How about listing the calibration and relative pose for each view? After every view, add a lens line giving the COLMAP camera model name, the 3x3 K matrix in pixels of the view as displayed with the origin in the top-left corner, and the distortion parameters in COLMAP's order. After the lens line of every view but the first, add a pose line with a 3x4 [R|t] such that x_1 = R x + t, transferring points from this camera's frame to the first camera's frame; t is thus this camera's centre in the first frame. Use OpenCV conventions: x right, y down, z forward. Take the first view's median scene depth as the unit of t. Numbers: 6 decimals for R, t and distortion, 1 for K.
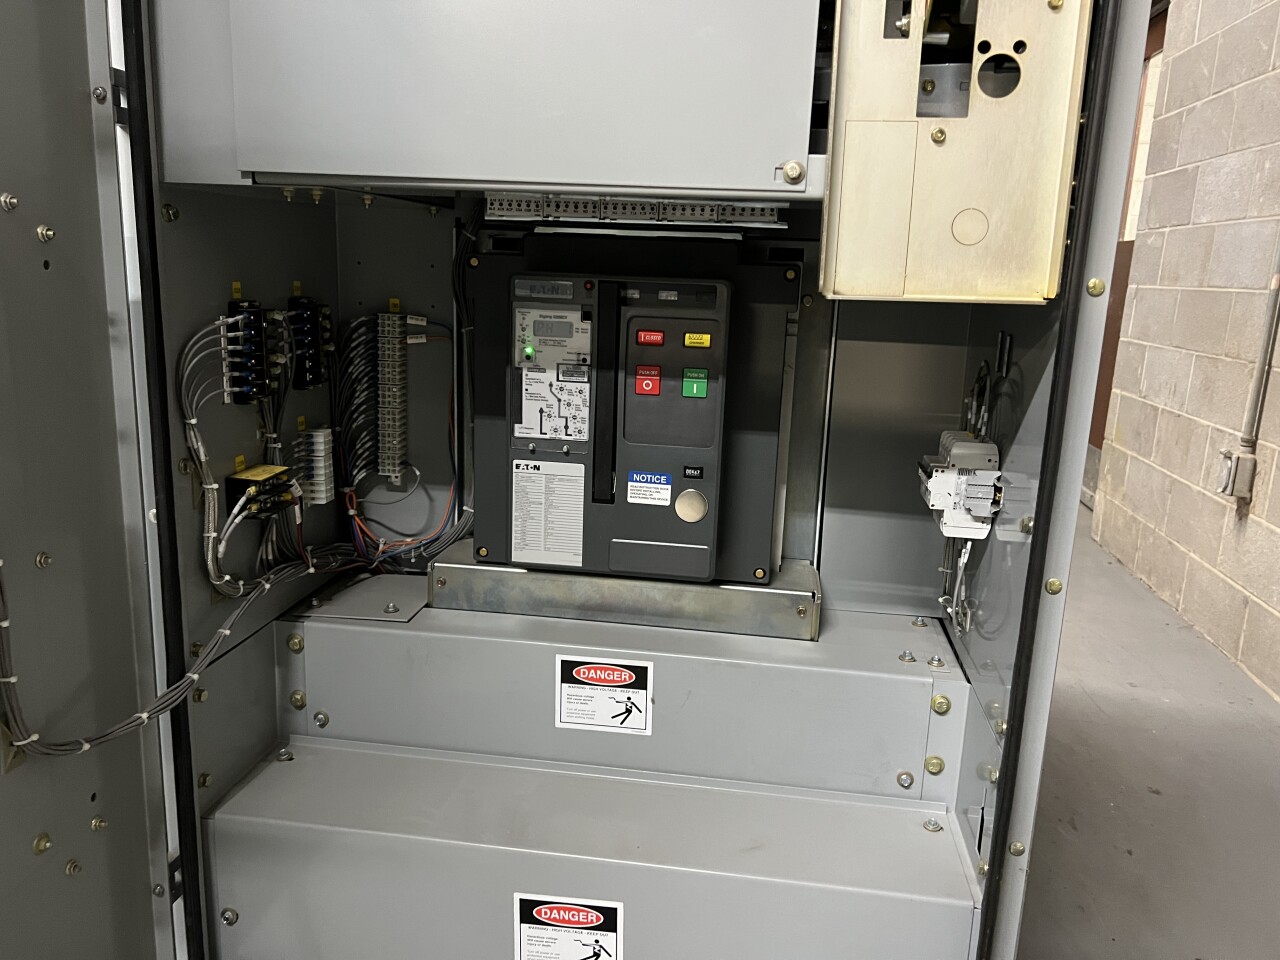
lens RADIAL K [[966.1, 0, 639.6], [0, 966.1, 479.8], [0, 0, 1]] dist [0.051395, -0.066913]
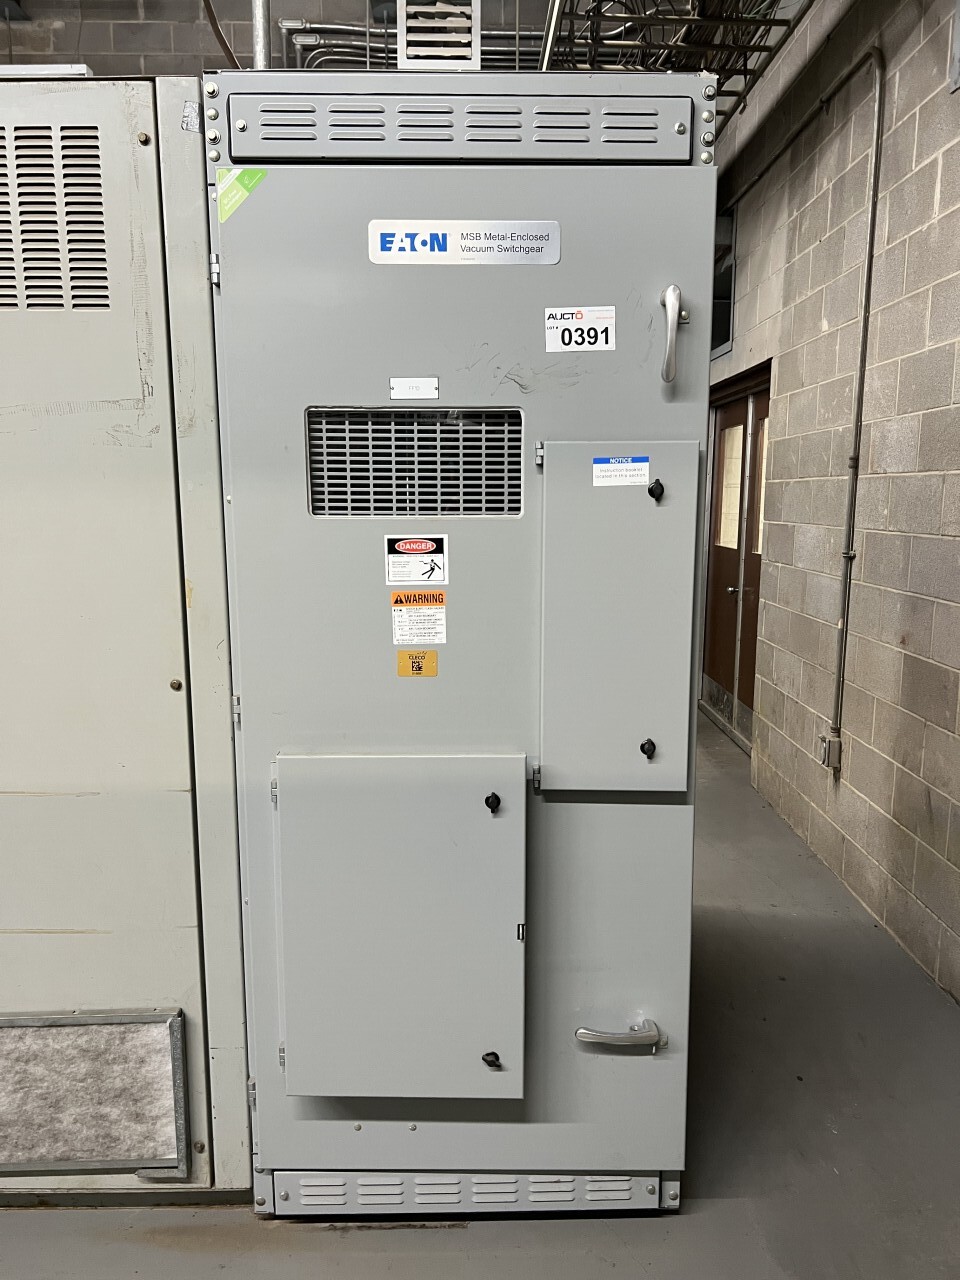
lens RADIAL K [[966.1, 0, 482.3], [0, 966.1, 645.1], [0, 0, 1]] dist [0.051395, -0.066913]
pose [[0.988440, -0.065542, 0.136711, -0.227009], [0.073051, 0.996041, -0.050646, -0.301163], [-0.132850, 0.060048, 0.989315, -0.910477]]
